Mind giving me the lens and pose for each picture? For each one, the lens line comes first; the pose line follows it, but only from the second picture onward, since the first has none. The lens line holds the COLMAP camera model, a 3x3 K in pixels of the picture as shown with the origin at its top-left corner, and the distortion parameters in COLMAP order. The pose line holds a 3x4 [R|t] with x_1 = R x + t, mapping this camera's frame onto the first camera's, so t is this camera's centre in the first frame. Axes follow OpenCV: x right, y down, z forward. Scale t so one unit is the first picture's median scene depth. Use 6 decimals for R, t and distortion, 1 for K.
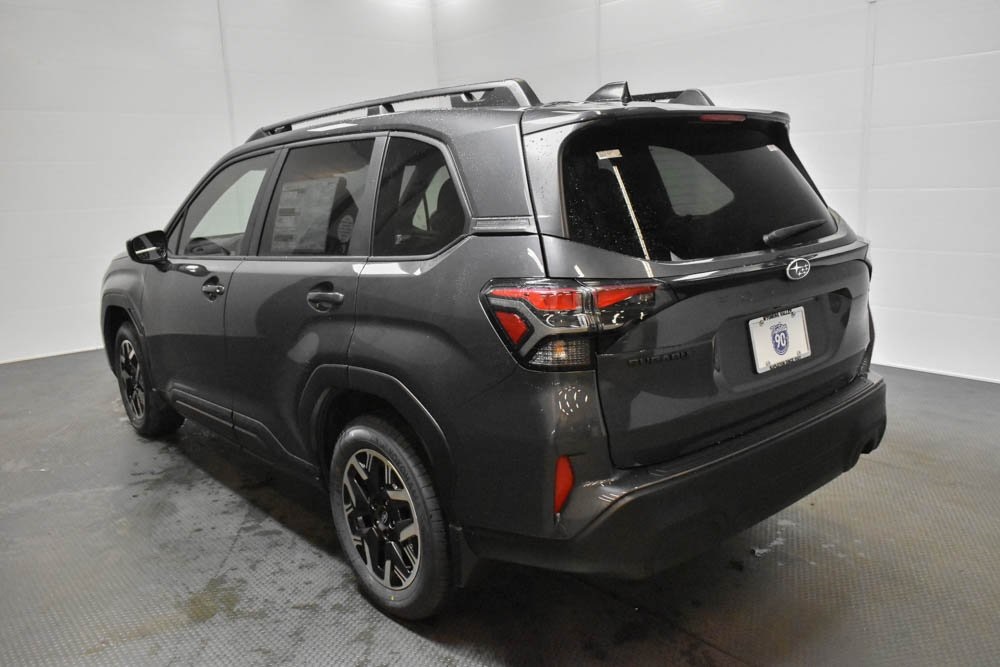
lens RADIAL K [[806.9, 0, 500.0], [0, 806.9, 333.5], [0, 0, 1]] dist [-0.012835, -0.003406]
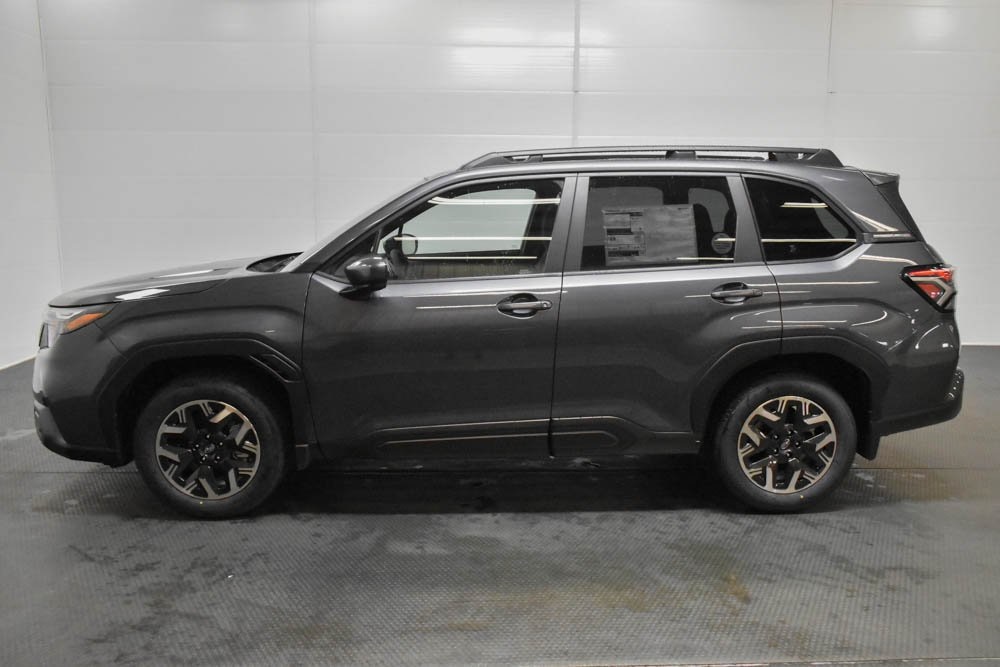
lens RADIAL K [[806.9, 0, 500.0], [0, 806.9, 333.5], [0, 0, 1]] dist [-0.012835, -0.003406]
pose [[0.605689, -0.096847, 0.789785, -1.508220], [0.128727, 0.991417, 0.022851, -0.060802], [-0.785220, 0.087826, 0.612957, 0.492753]]
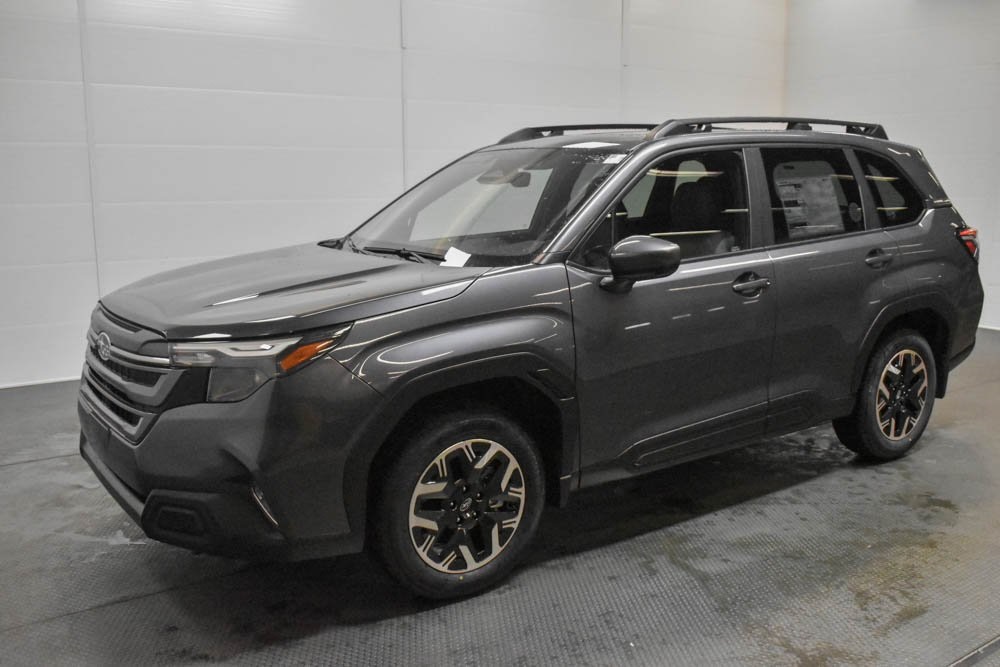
lens RADIAL K [[909.1, 0, 500.0], [0, 909.1, 333.5], [0, 0, 1]] dist [-0.054581, 0.007650]
pose [[0.090527, -0.144215, 0.985397, -1.847815], [0.194280, 0.973007, 0.124554, -0.243755], [-0.976760, 0.180167, 0.116102, 1.484006]]
